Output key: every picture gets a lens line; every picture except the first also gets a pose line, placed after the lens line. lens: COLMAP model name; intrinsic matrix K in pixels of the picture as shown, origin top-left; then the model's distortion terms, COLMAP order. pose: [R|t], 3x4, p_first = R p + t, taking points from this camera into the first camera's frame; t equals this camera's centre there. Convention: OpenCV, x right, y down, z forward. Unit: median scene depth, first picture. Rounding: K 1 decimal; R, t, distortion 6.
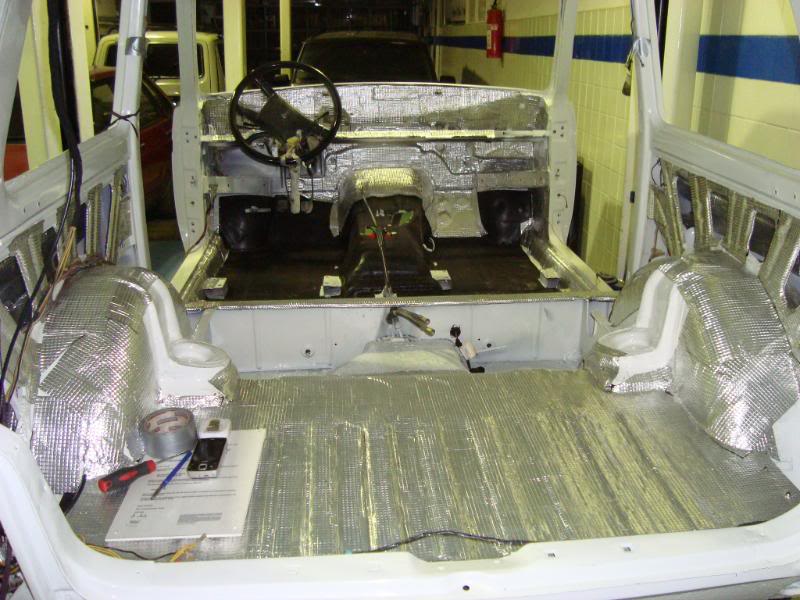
lens RADIAL K [[776.7, 0, 412.8], [0, 776.7, 299.3], [0, 0, 1]] dist [-0.187105, 0.159404]
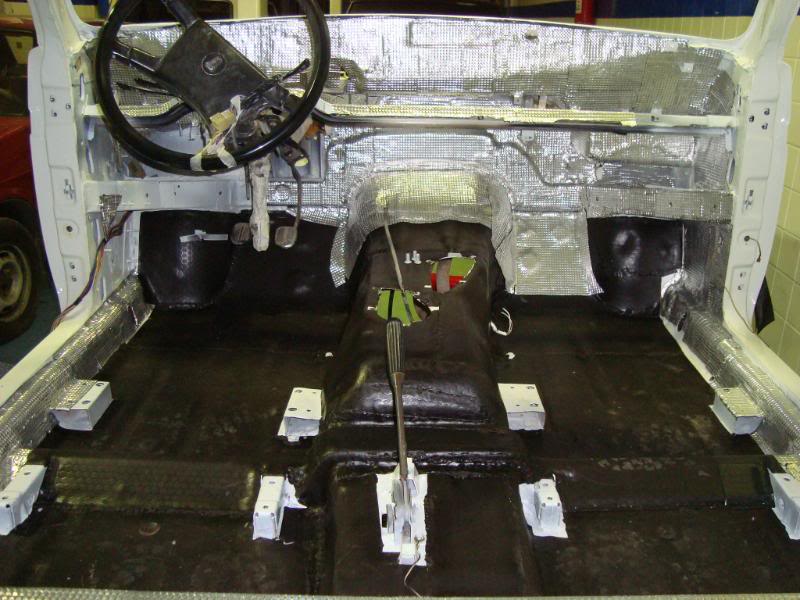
lens RADIAL K [[776.7, 0, 412.8], [0, 776.7, 299.3], [0, 0, 1]] dist [-0.187105, 0.159404]
pose [[0.996041, 0.046903, -0.075520, -0.000184], [-0.044949, 0.998614, 0.027370, -0.095317], [0.076699, -0.023867, 0.996769, 0.451682]]
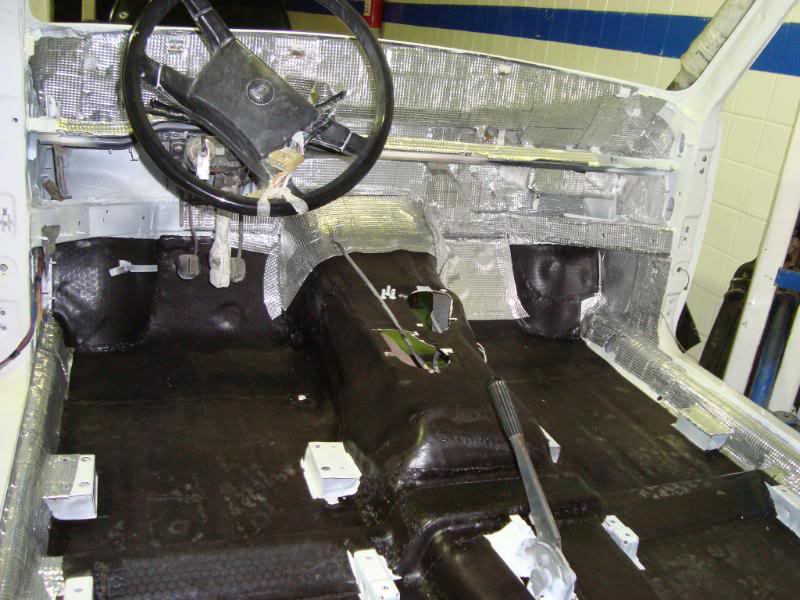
lens RADIAL K [[776.7, 0, 412.8], [0, 776.7, 299.3], [0, 0, 1]] dist [-0.187105, 0.159404]
pose [[0.960626, 0.023893, 0.276816, -0.167436], [-0.032515, 0.999117, 0.026598, -0.119213], [-0.275937, -0.034551, 0.960555, 0.482038]]
